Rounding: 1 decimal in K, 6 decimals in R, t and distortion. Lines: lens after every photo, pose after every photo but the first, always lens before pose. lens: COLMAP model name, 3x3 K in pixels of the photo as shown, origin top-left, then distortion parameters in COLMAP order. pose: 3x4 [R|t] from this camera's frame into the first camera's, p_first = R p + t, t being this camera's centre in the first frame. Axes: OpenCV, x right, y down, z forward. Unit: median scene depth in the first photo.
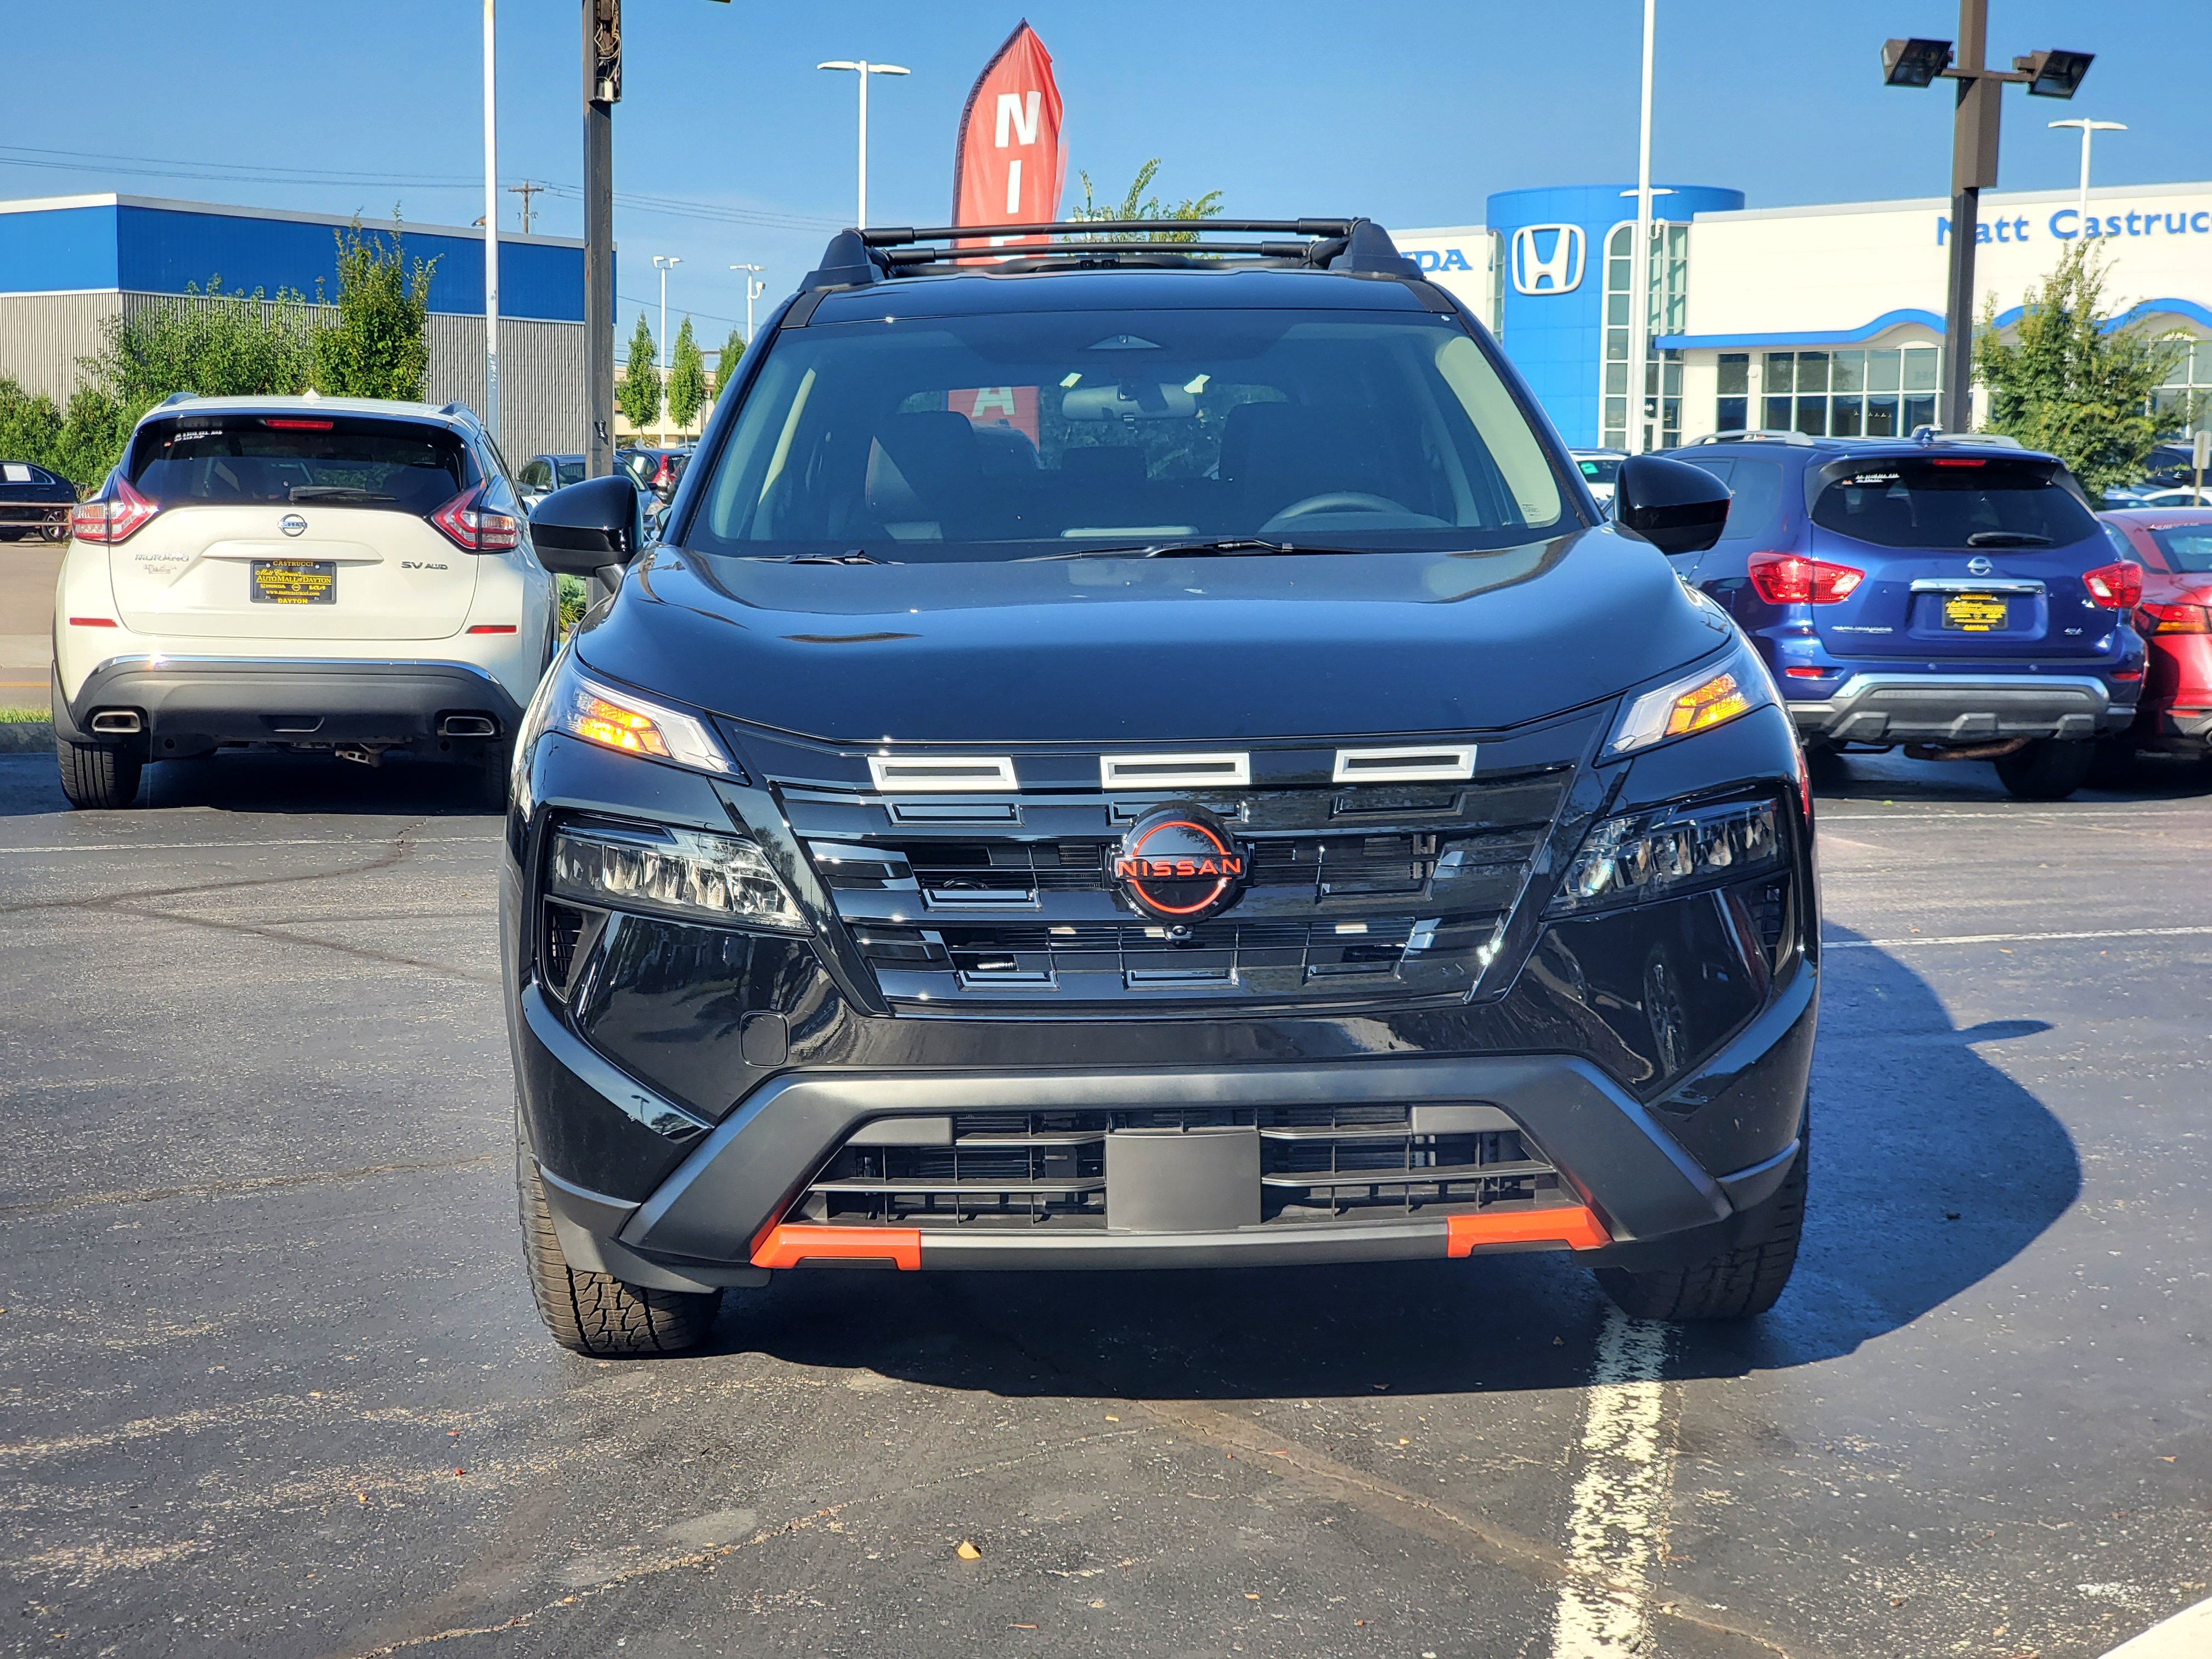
lens RADIAL K [[3394.2, 0, 1106.0], [0, 3394.2, 829.5], [0, 0, 1]] dist [0.113810, 0.034769]
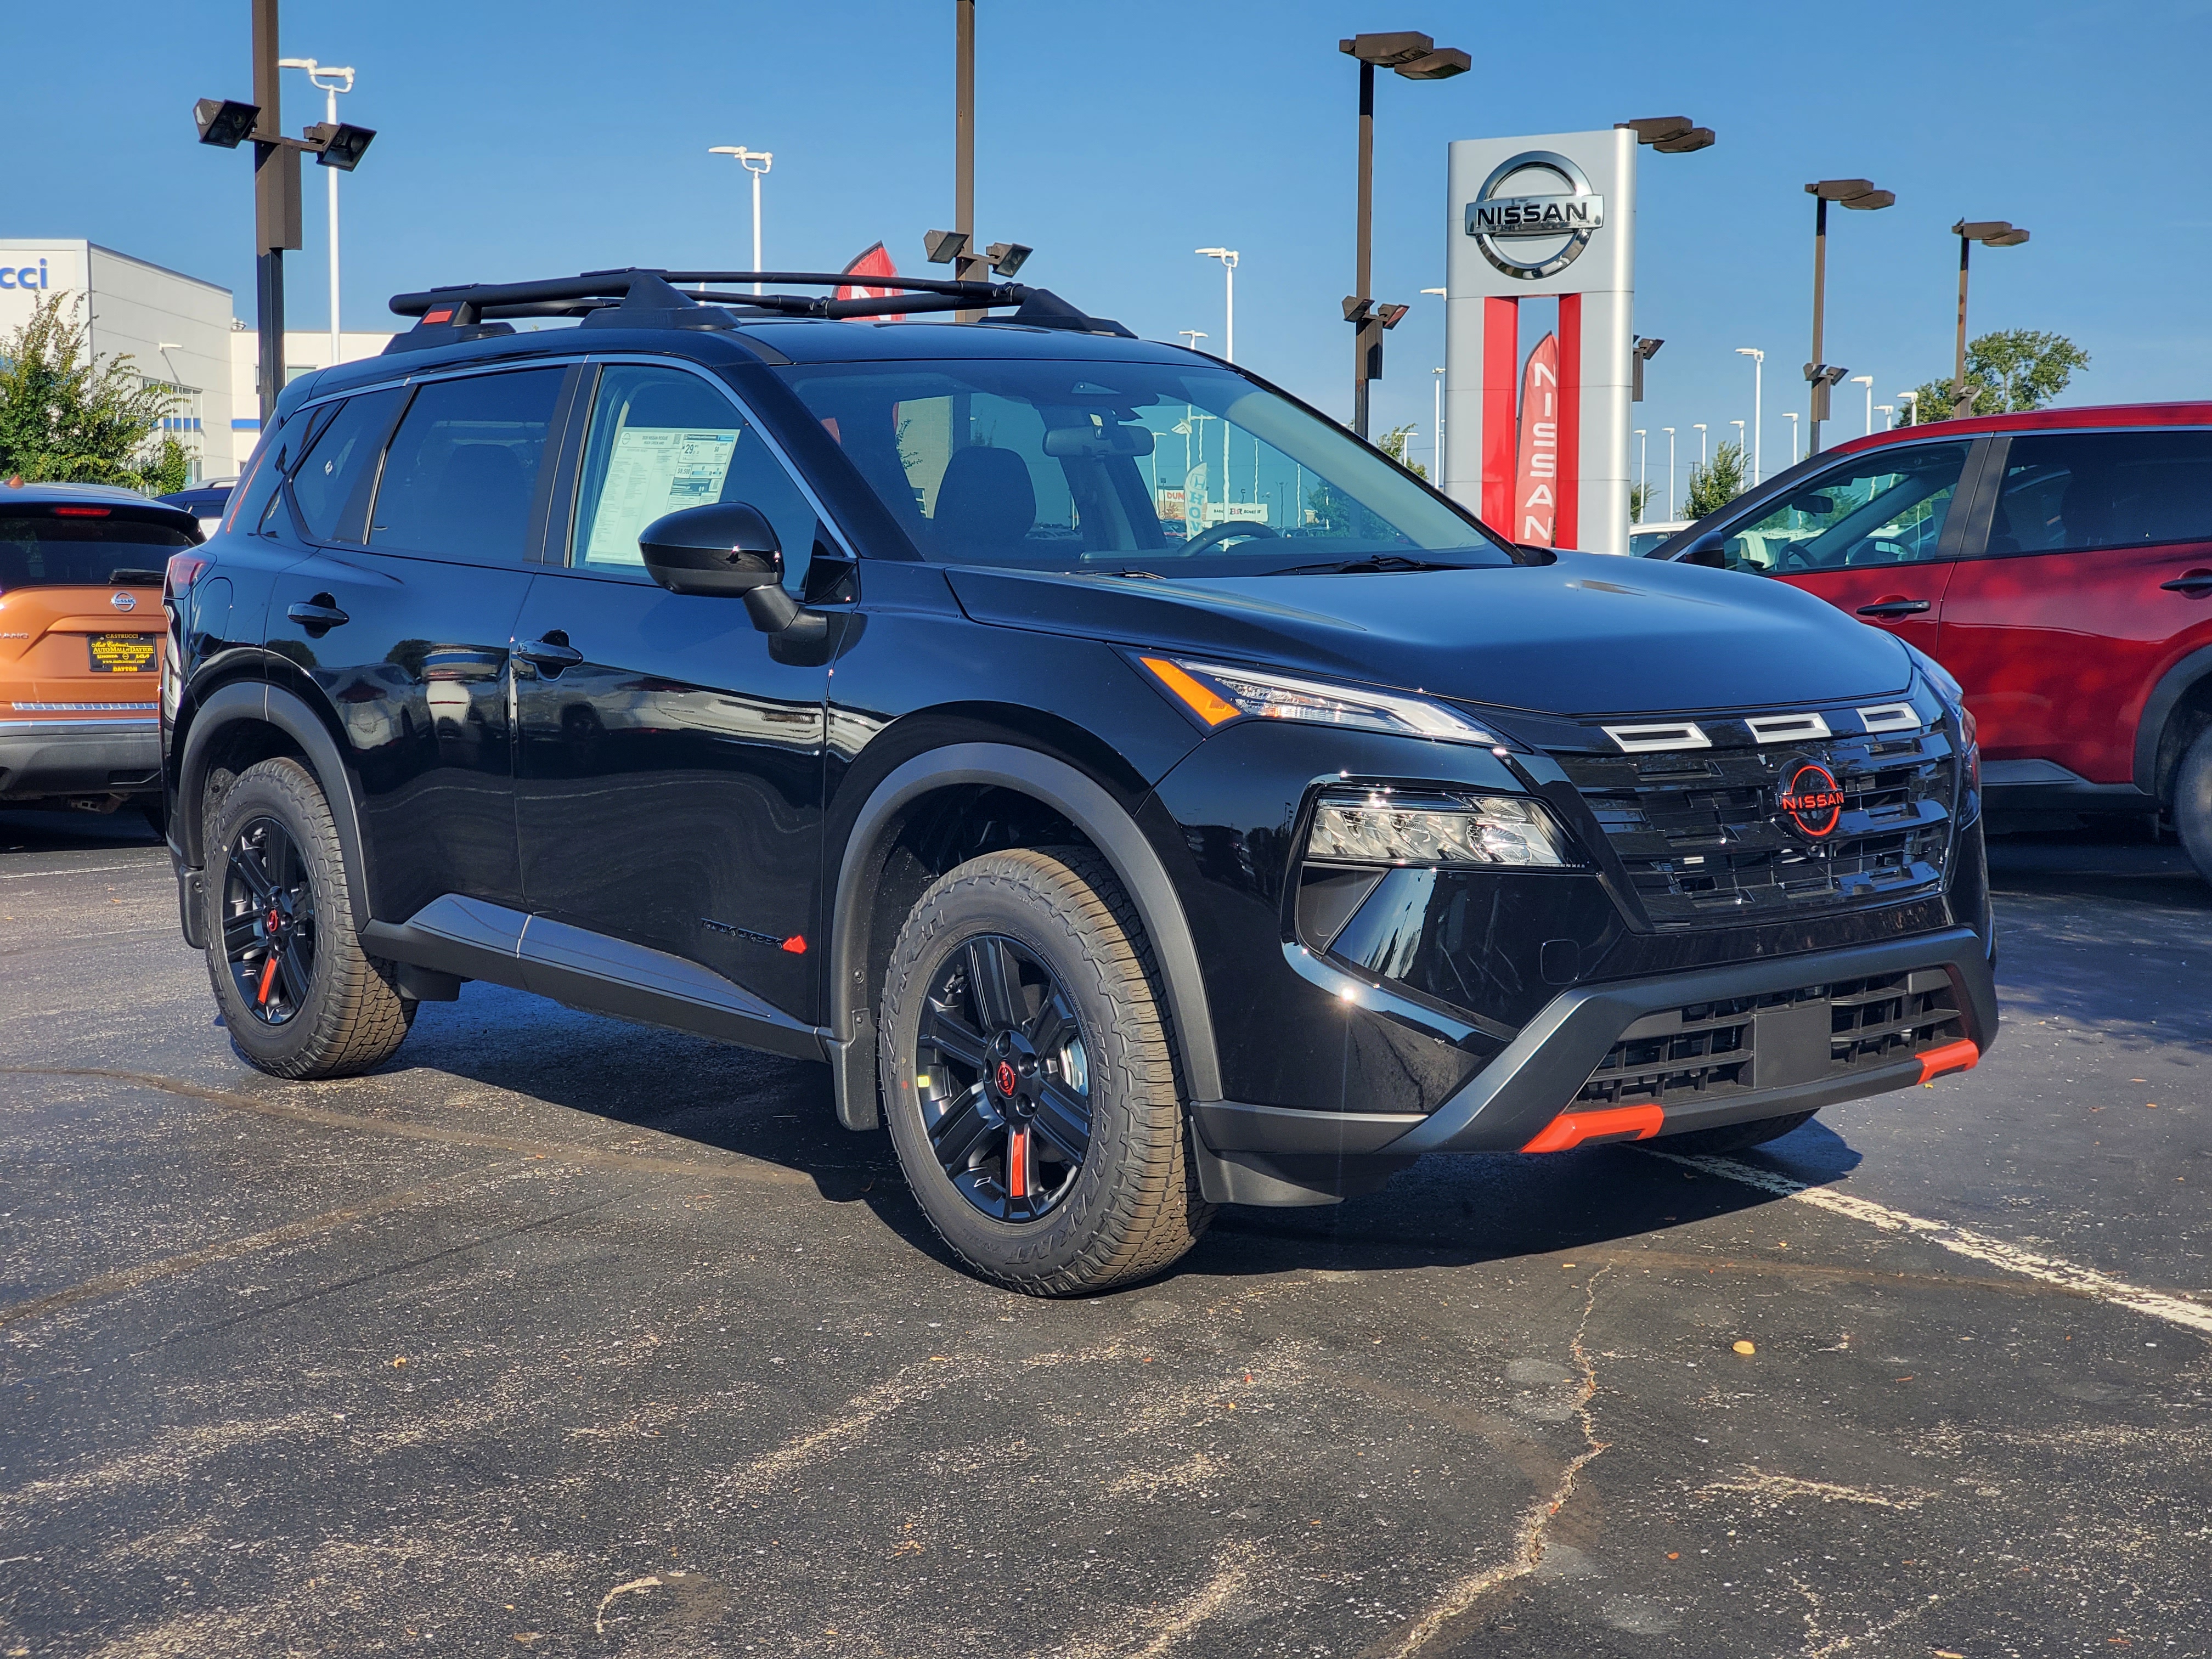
lens RADIAL K [[3394.2, 0, 1106.0], [0, 3394.2, 829.5], [0, 0, 1]] dist [0.113810, 0.034769]
pose [[0.777609, -0.057136, 0.626147, -0.856273], [0.067177, 0.997712, 0.007616, -0.004441], [-0.625149, 0.036140, 0.779668, 0.134666]]
